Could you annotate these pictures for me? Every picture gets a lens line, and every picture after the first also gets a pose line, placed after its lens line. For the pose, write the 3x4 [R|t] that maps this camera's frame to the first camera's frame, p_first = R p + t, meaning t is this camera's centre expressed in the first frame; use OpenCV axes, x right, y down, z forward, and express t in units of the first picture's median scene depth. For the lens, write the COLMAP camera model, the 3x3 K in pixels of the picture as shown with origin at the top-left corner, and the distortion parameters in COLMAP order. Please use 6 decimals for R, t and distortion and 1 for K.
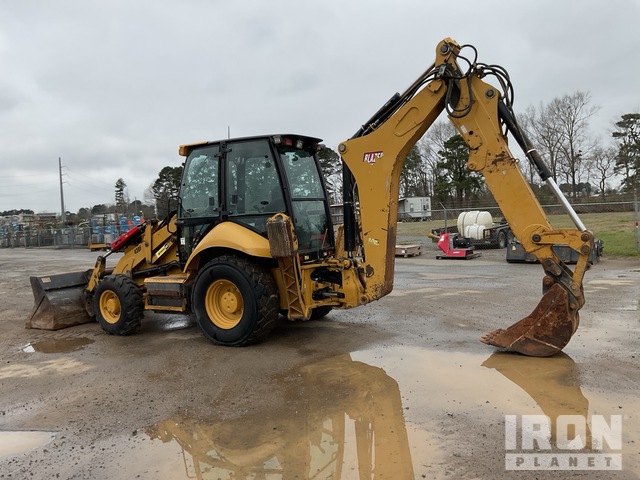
lens RADIAL K [[539.6, 0, 320.0], [0, 539.6, 240.0], [0, 0, 1]] dist [-0.008702, -0.011926]
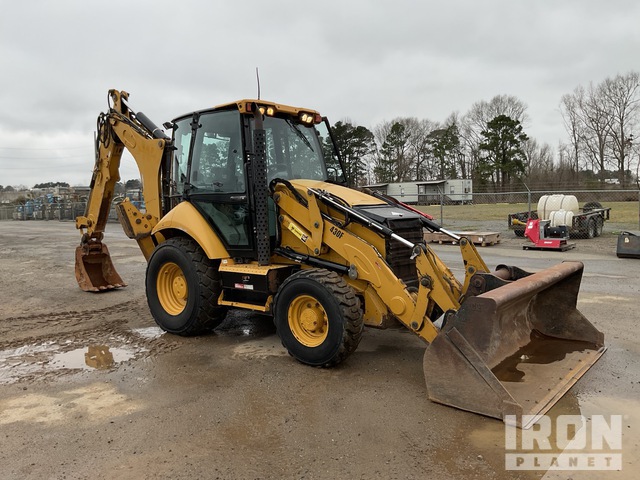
lens RADIAL K [[539.6, 0, 320.0], [0, 539.6, 240.0], [0, 0, 1]] dist [-0.008702, -0.011926]
pose [[0.998173, 0.030799, -0.051976, -0.016990], [-0.028859, 0.998874, 0.037667, -0.000682], [0.053078, -0.036098, 0.997938, 0.034811]]
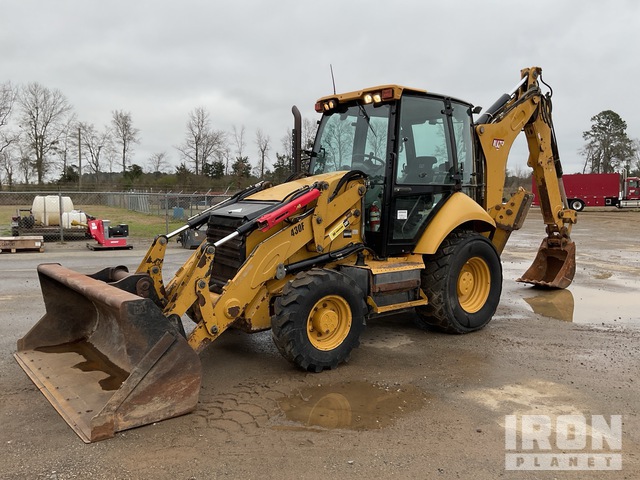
lens RADIAL K [[539.6, 0, 320.0], [0, 539.6, 240.0], [0, 0, 1]] dist [-0.008702, -0.011926]
pose [[0.344954, -0.024924, 0.938289, -0.121098], [0.019645, 0.999620, 0.019331, 0.002616], [-0.938414, 0.011764, 0.345312, 0.103184]]
